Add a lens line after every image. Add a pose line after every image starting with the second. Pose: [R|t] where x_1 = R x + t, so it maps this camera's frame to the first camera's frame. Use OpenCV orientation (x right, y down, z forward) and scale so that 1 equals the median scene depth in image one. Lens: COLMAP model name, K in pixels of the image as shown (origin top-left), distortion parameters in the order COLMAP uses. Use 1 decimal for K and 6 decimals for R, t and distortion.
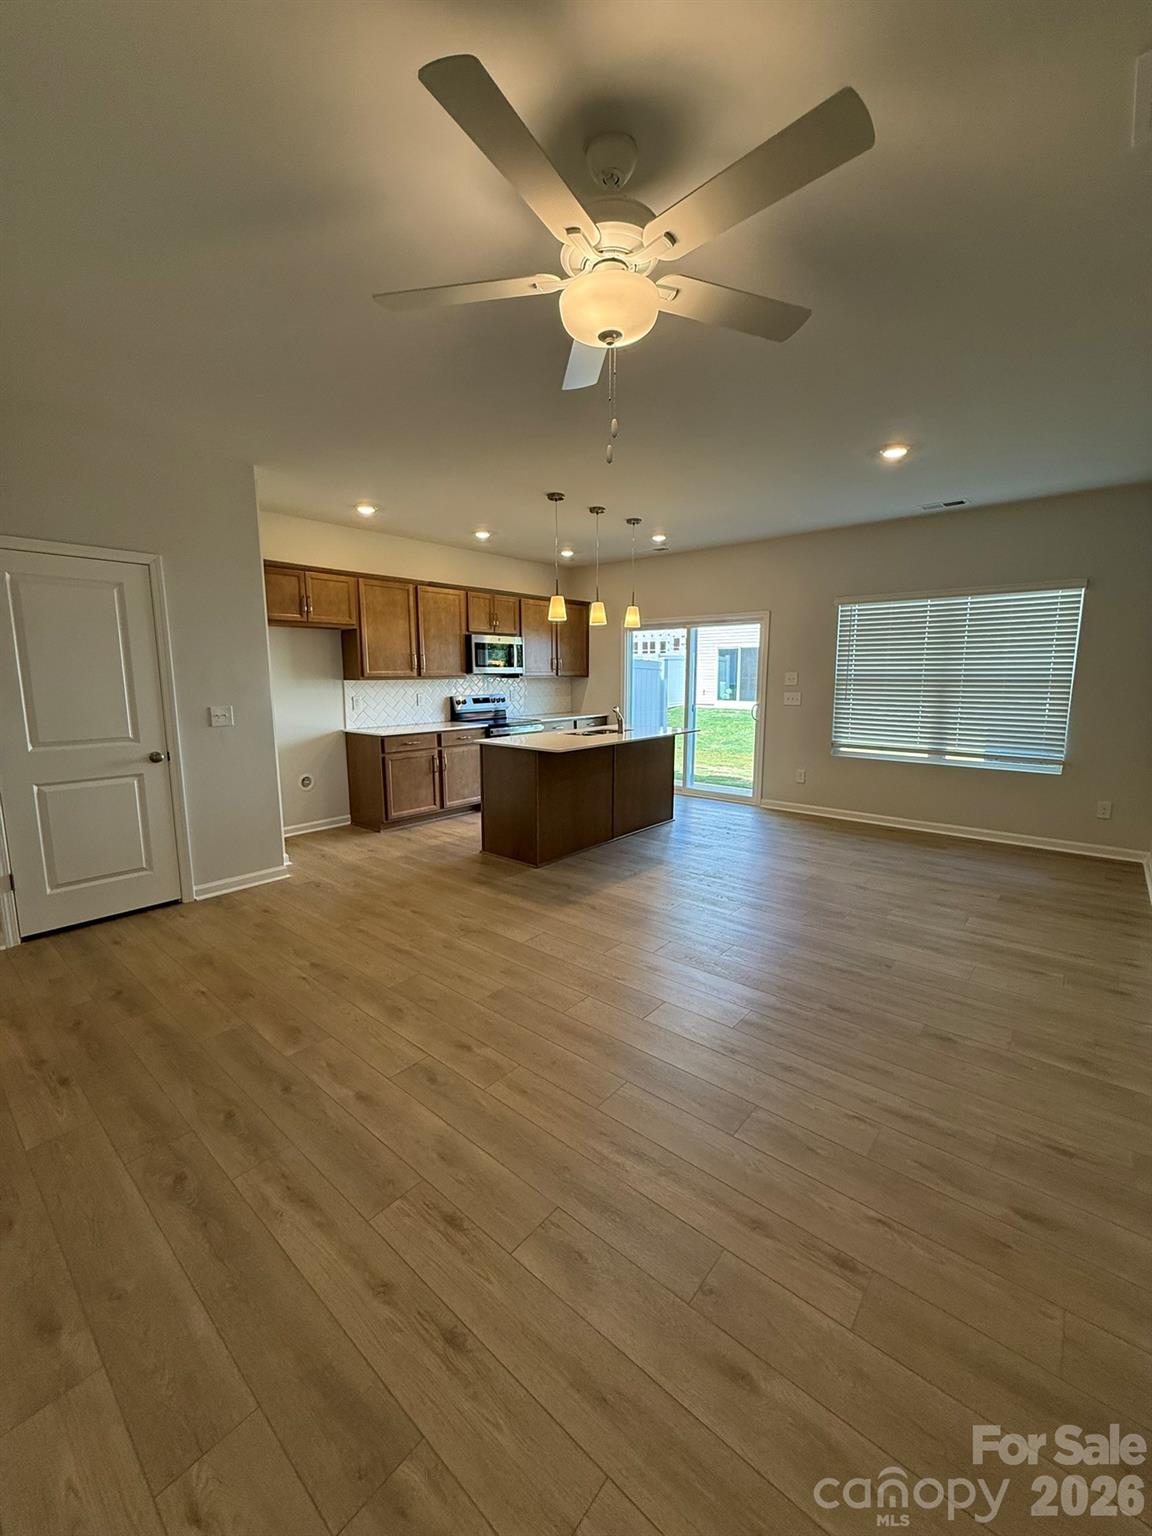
lens RADIAL K [[615.8, 0, 569.3], [0, 615.8, 767.8], [0, 0, 1]] dist [-0.000442, 0.000482]
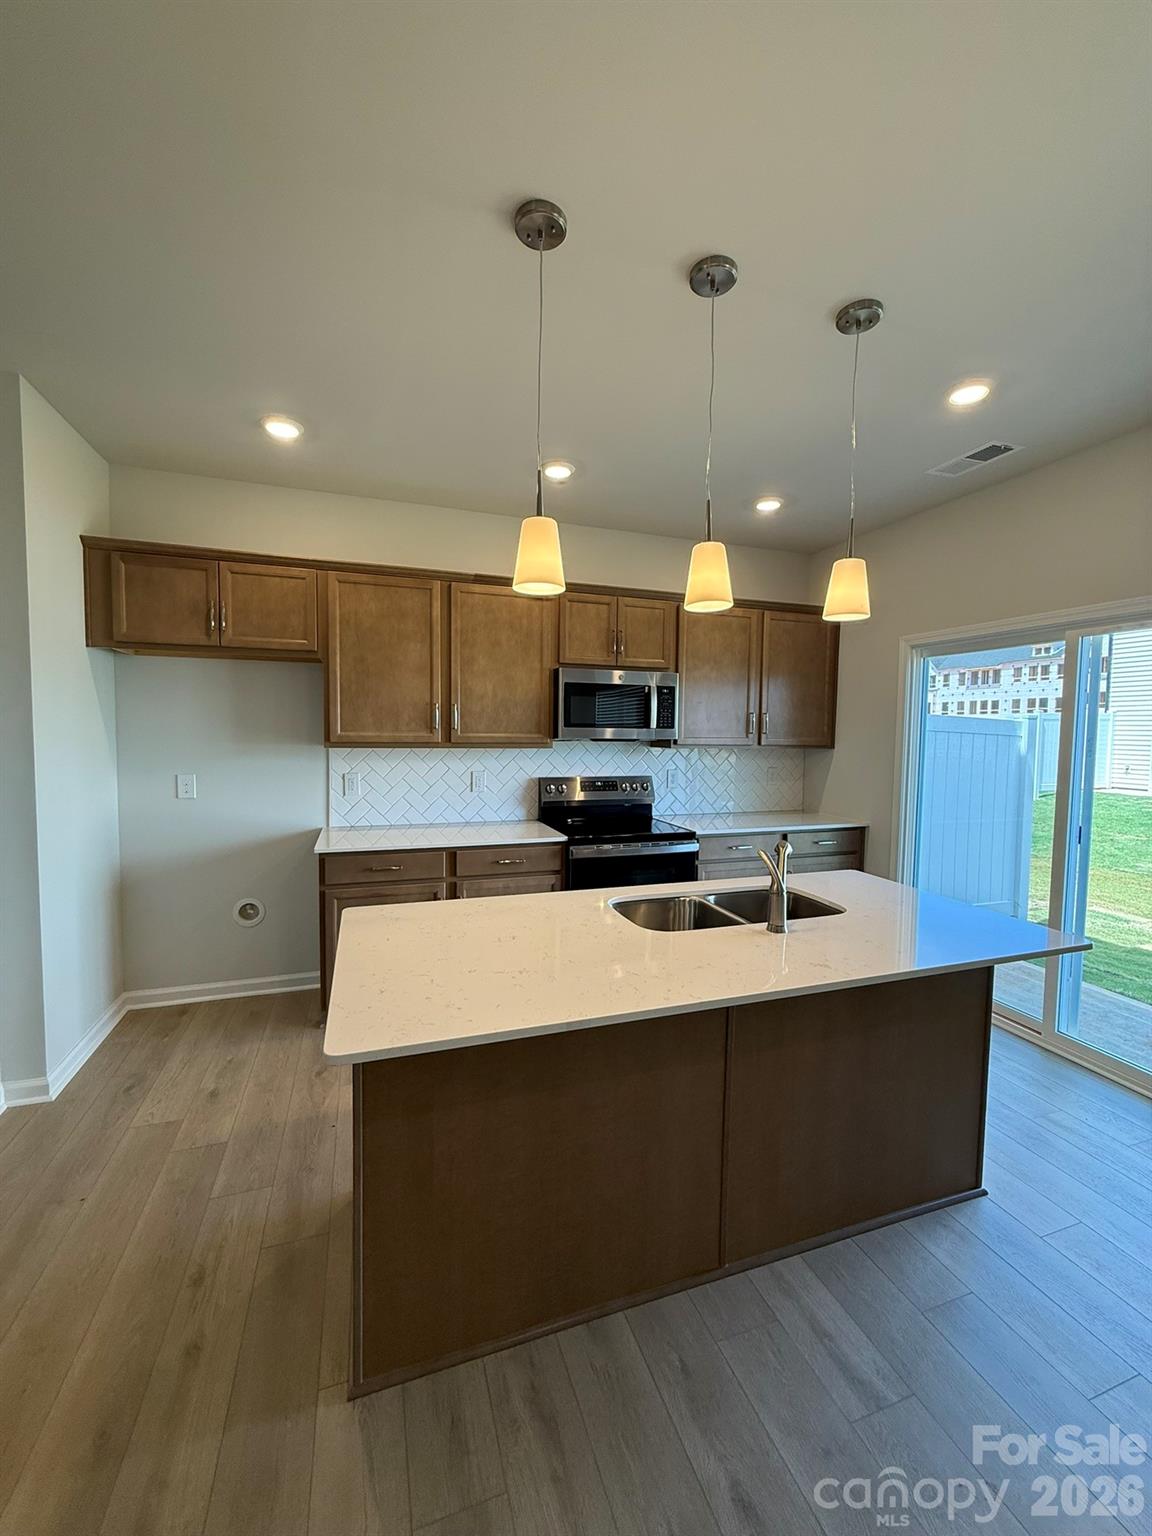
lens RADIAL K [[615.8, 0, 572.4], [0, 615.8, 767.5], [0, 0, 1]] dist [-0.000442, 0.000482]
pose [[0.866316, 0.043581, -0.497591, 0.146018], [-0.091148, 0.993253, -0.071699, -0.105821], [0.491109, 0.107468, 0.864443, 0.633350]]
